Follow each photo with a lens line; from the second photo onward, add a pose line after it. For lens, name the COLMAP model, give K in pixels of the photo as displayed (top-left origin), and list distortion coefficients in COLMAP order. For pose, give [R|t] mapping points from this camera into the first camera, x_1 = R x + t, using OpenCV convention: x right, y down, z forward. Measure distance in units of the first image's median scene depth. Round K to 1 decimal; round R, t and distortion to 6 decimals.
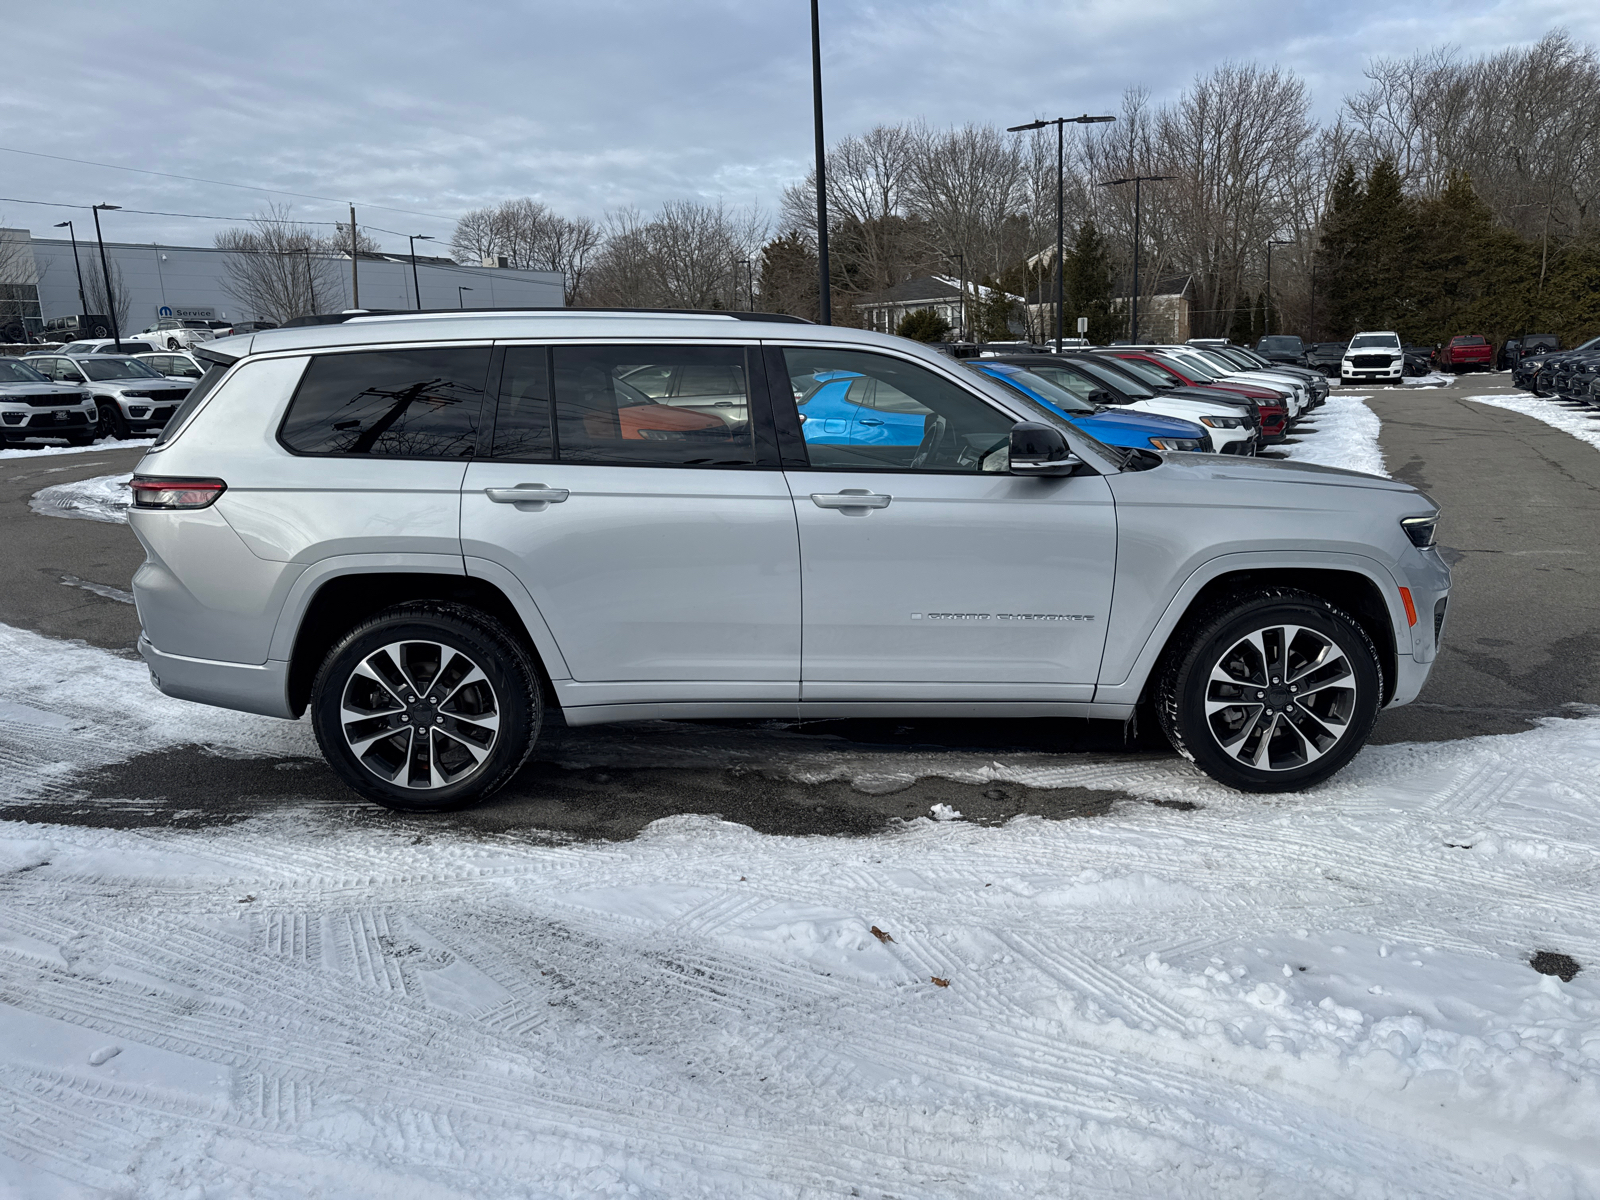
lens RADIAL K [[1106.0, 0, 800.0], [0, 1106.0, 600.0], [0, 0, 1]] dist [0.001034, 0.001130]
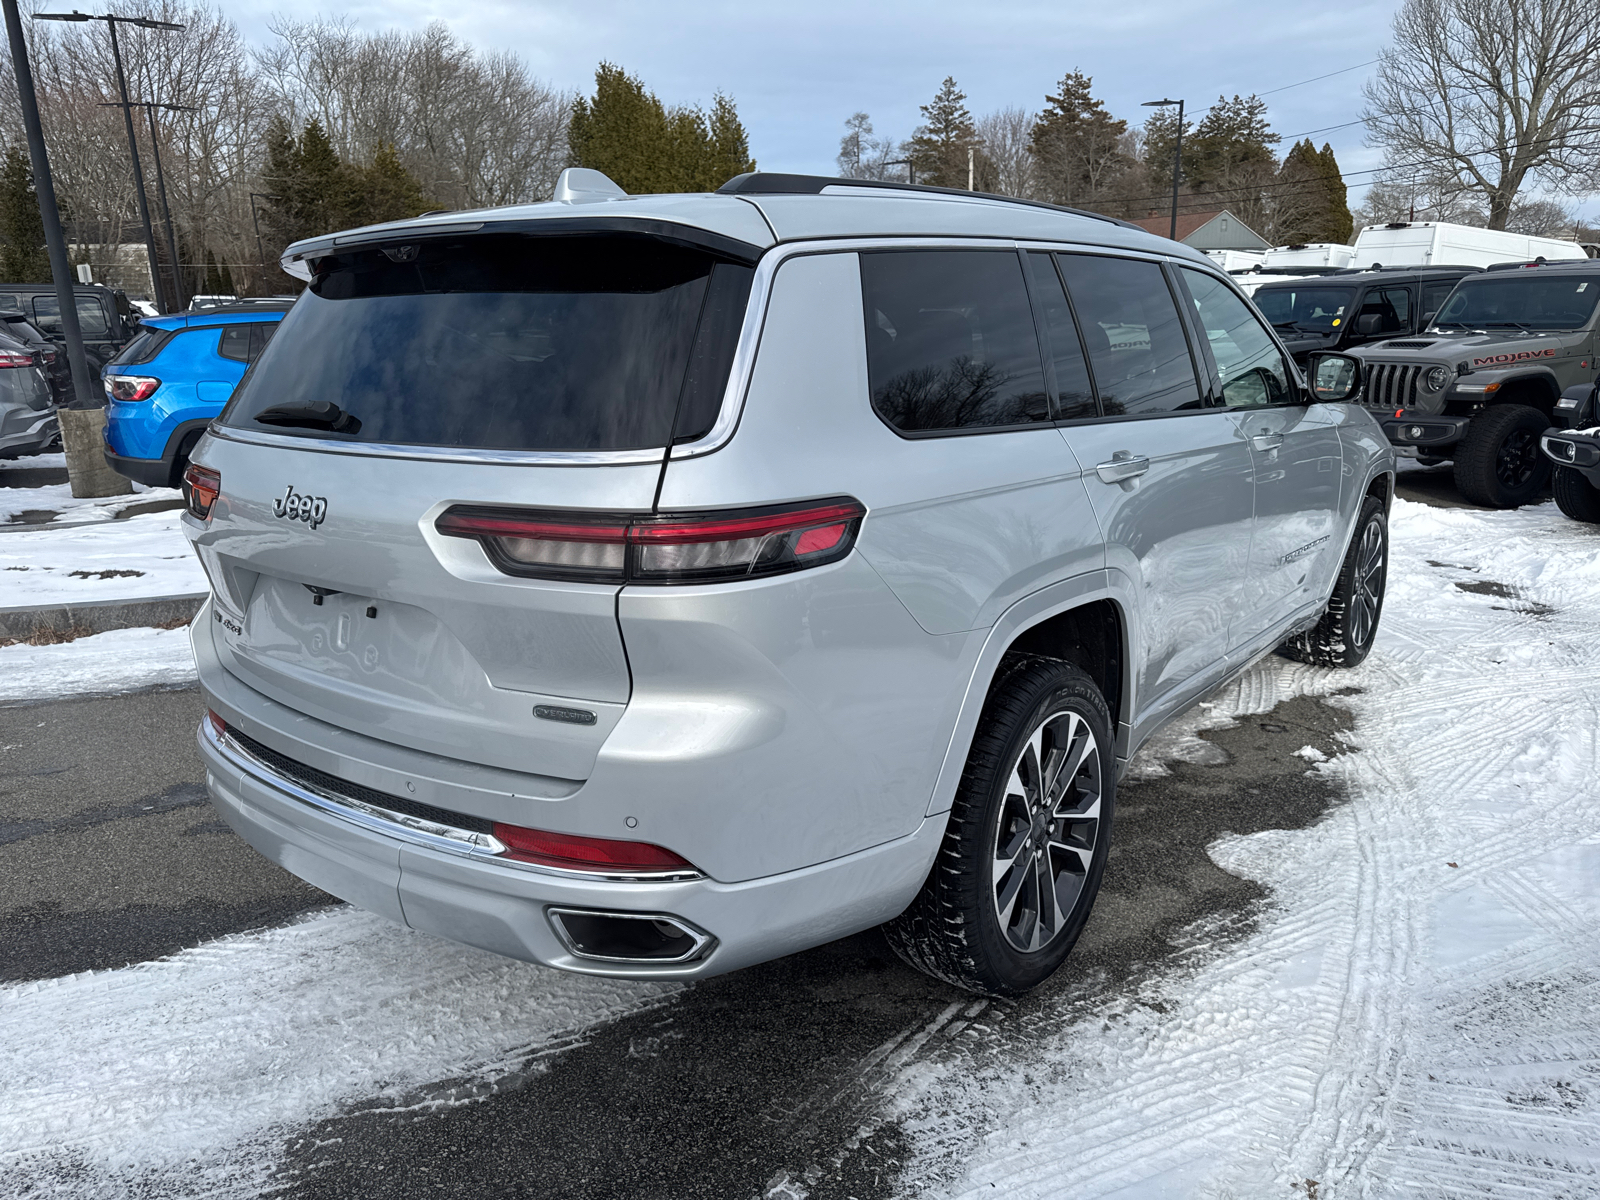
lens RADIAL K [[1137.9, 0, 739.8], [0, 1137.9, 597.3], [0, 0, 1]] dist [0.026055, -0.023393]
pose [[0.644943, -0.171392, 0.744764, -0.923438], [0.155530, 0.983569, 0.091663, -0.115721], [-0.748237, 0.056716, 0.661003, 0.689180]]
